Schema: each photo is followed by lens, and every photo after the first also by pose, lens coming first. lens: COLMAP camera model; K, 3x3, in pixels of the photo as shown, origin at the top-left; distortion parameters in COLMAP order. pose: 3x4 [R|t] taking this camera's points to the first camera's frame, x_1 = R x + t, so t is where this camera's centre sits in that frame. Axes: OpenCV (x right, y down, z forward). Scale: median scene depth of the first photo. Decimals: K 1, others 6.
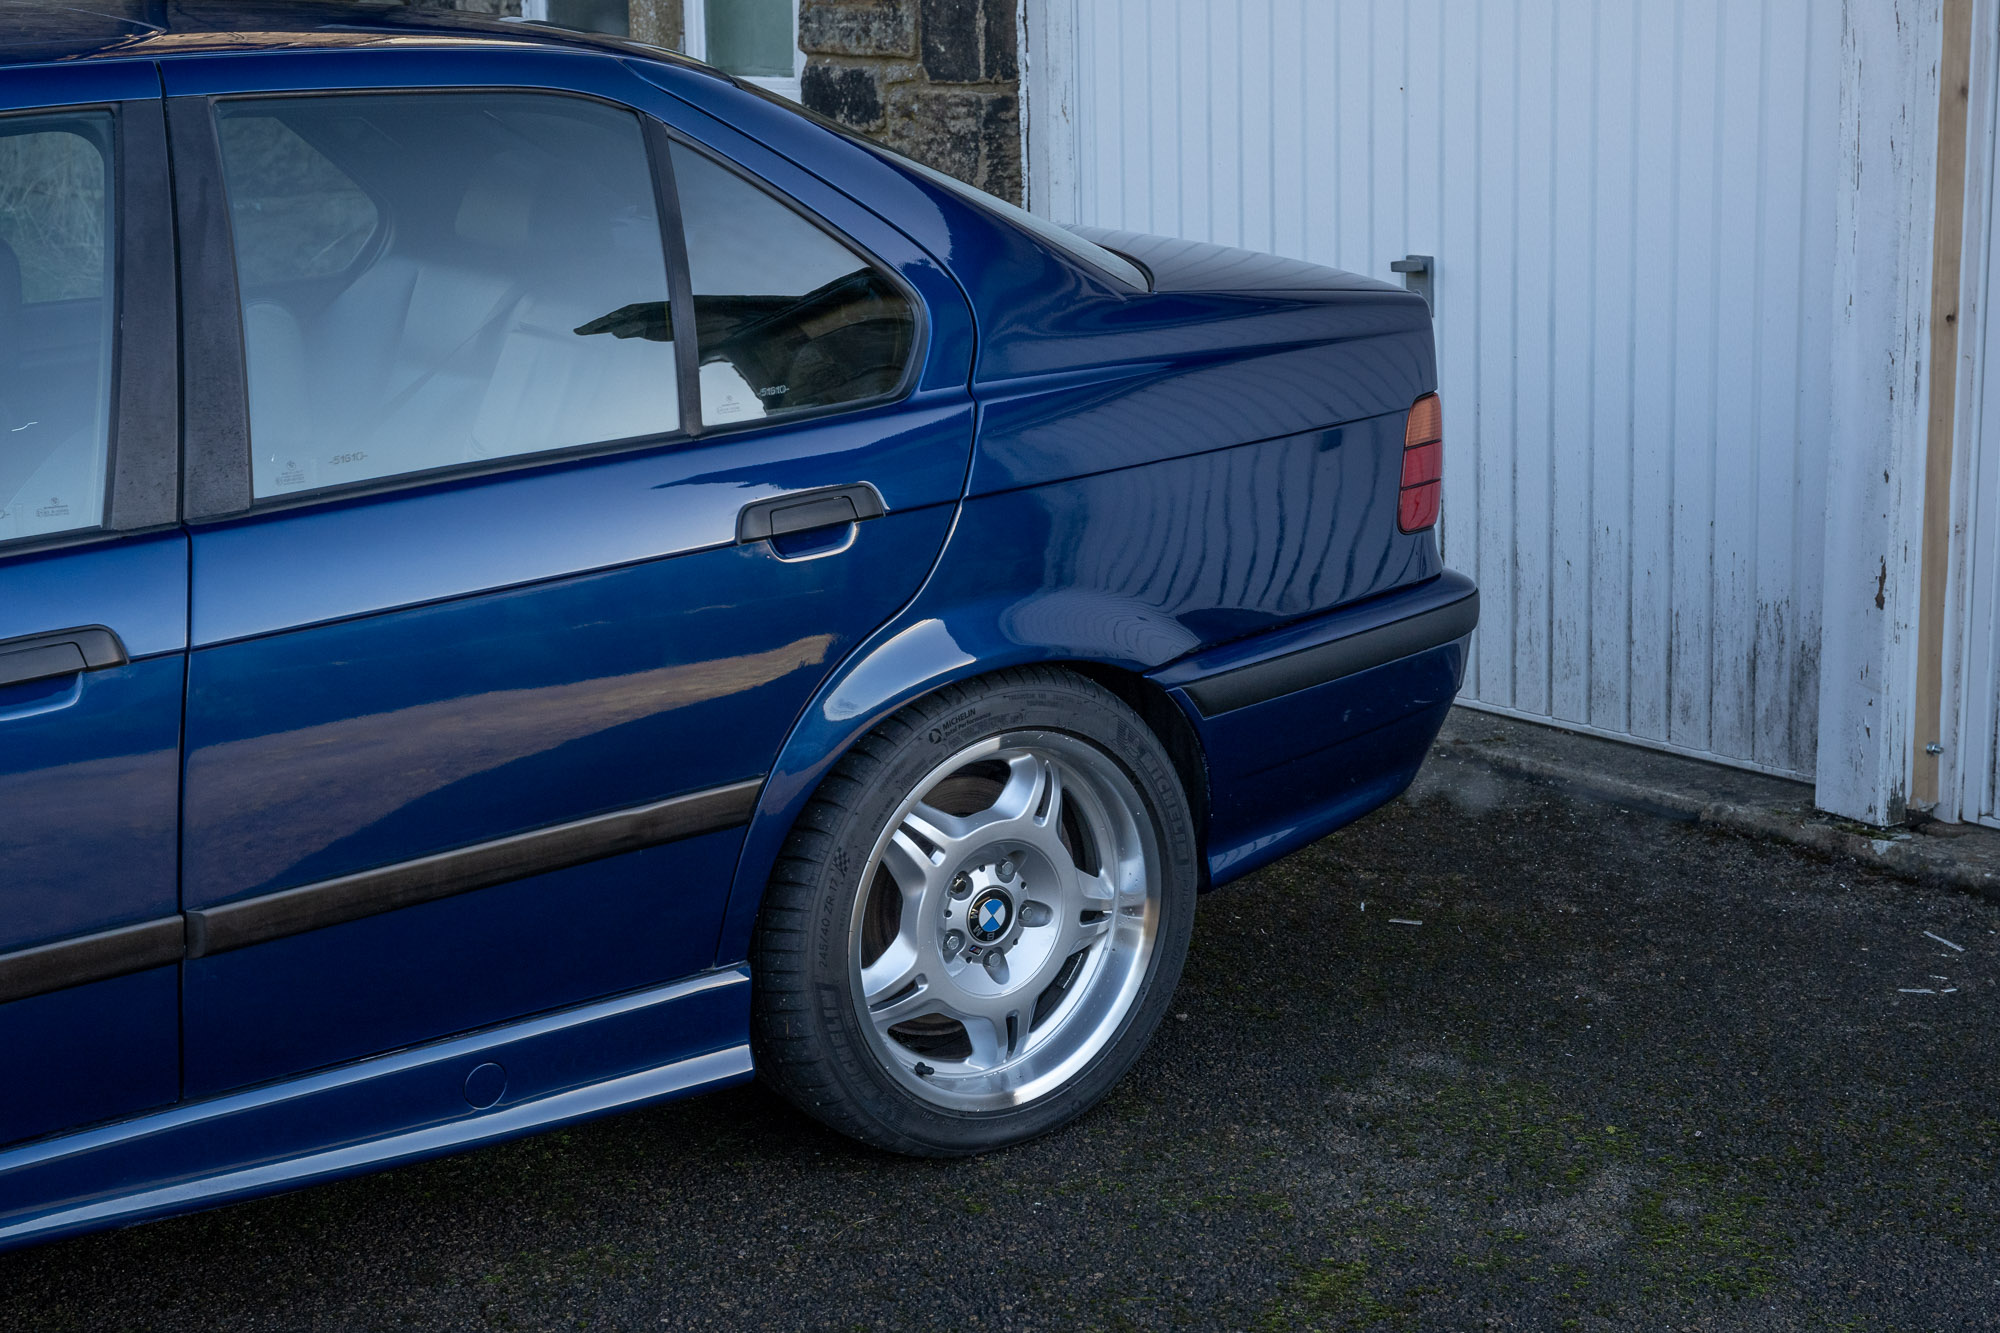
lens RADIAL K [[3157.8, 0, 1064.8], [0, 3157.8, 676.7], [0, 0, 1]] dist [-0.002373, -0.062772]
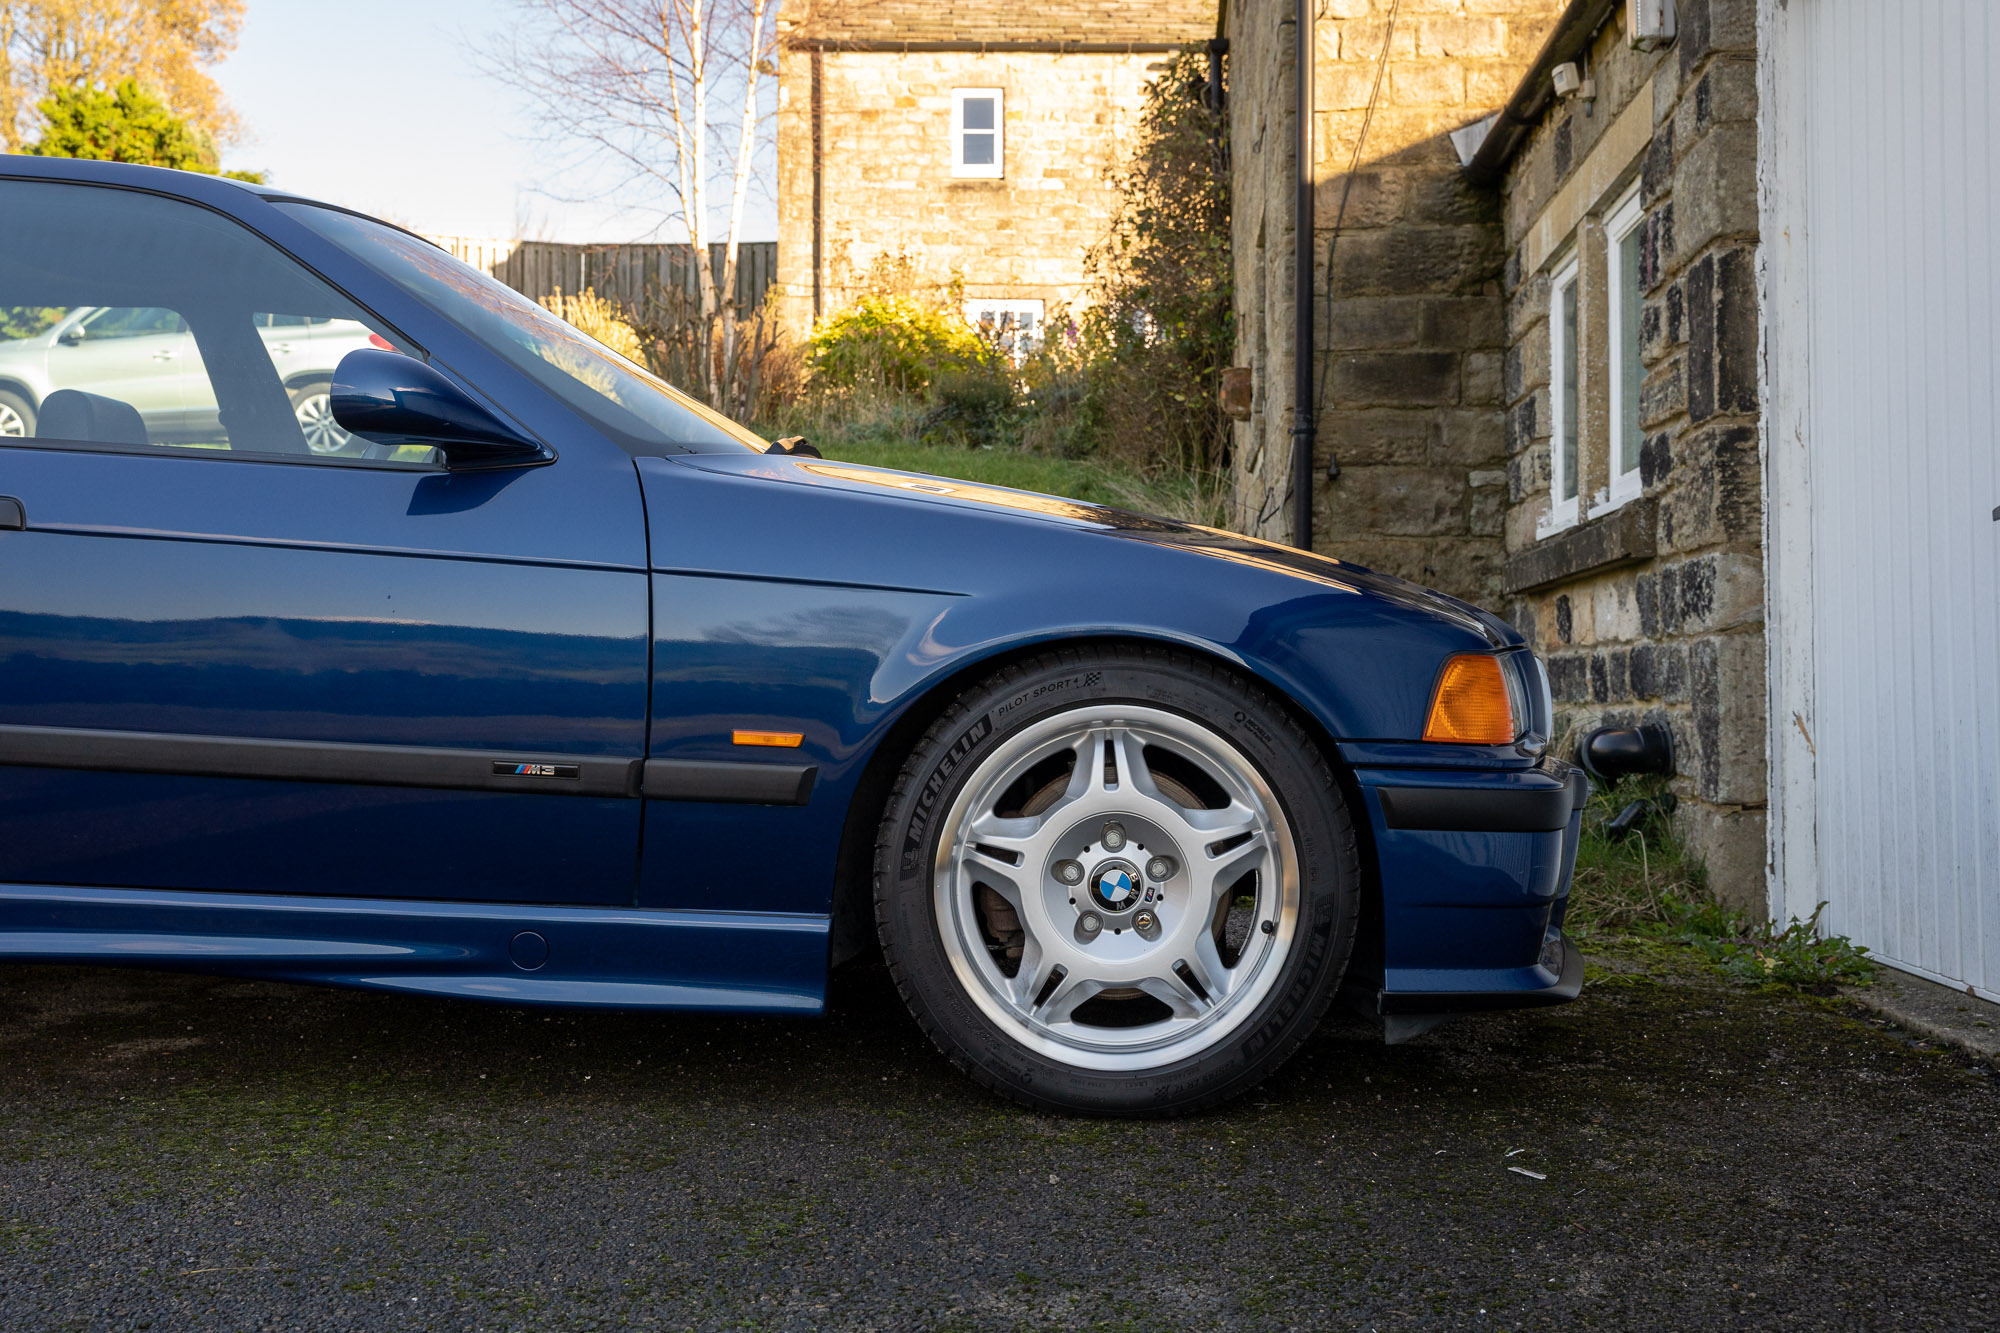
lens RADIAL K [[1997.6, 0, 1002.8], [0, 1997.6, 660.8], [0, 0, 1]] dist [0.001124, 0.004850]
pose [[0.746879, -0.000849, -0.664959, 0.276513], [-0.150599, 0.973799, -0.170395, 0.049656], [0.647682, 0.227407, 0.727182, 0.428275]]
